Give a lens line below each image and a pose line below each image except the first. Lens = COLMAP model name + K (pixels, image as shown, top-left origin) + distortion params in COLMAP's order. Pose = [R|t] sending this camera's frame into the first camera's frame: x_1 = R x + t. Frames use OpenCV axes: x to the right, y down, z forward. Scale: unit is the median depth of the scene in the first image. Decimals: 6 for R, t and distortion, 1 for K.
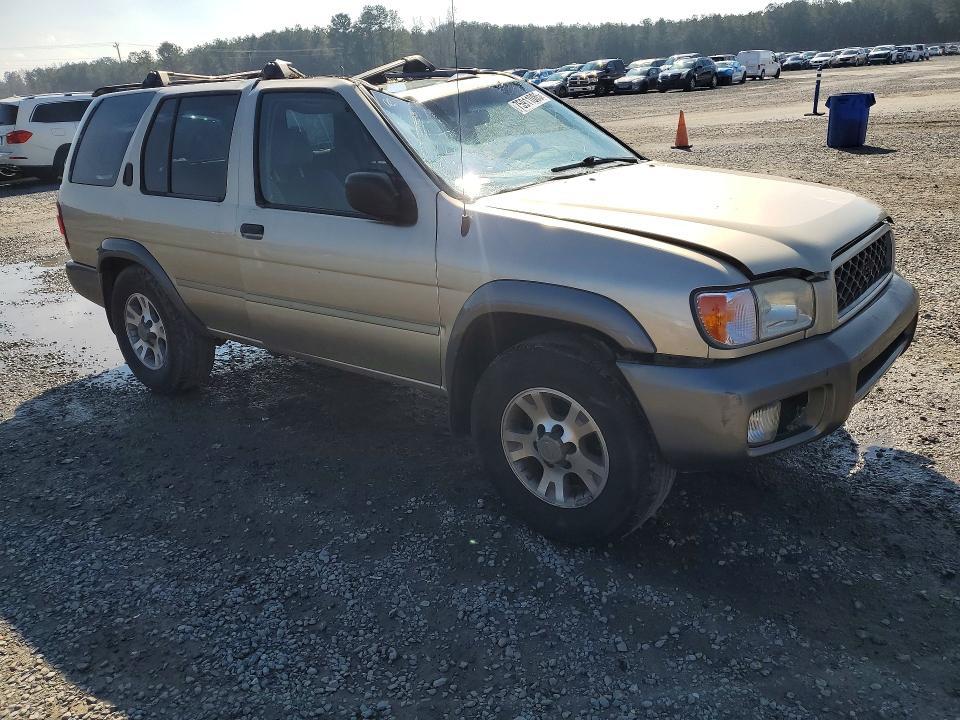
lens RADIAL K [[786.5, 0, 480.0], [0, 786.5, 360.0], [0, 0, 1]] dist [0.030898, -0.001788]
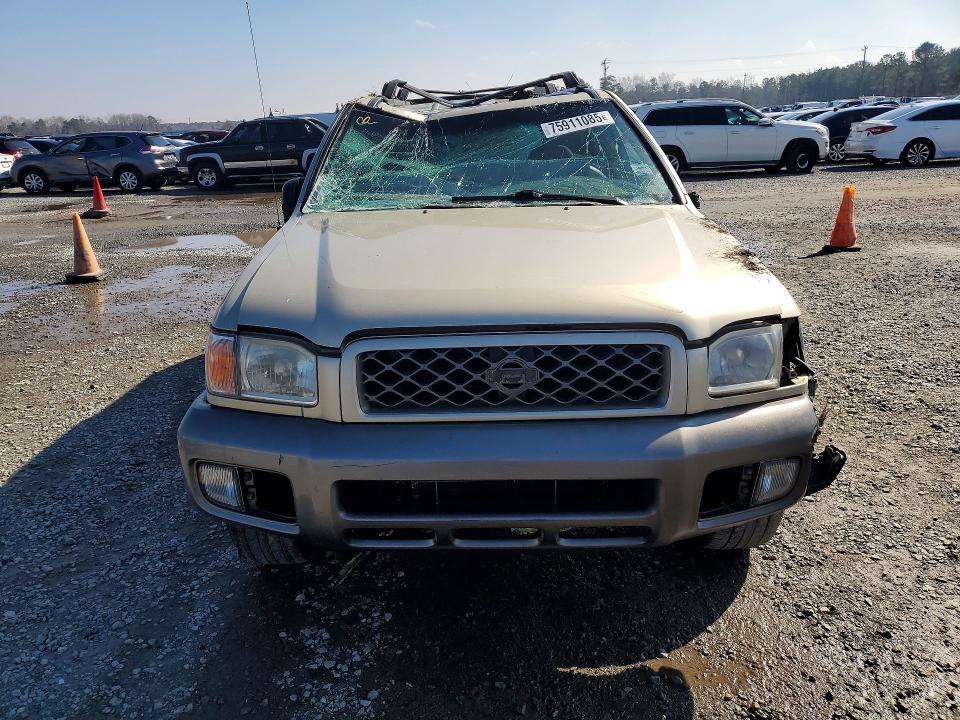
lens RADIAL K [[786.5, 0, 480.0], [0, 786.5, 360.0], [0, 0, 1]] dist [0.030898, -0.001788]
pose [[0.598758, 0.263692, -0.756277, 0.935366], [-0.265100, 0.956274, 0.123540, -0.196193], [0.755785, 0.126519, 0.642481, 0.485478]]
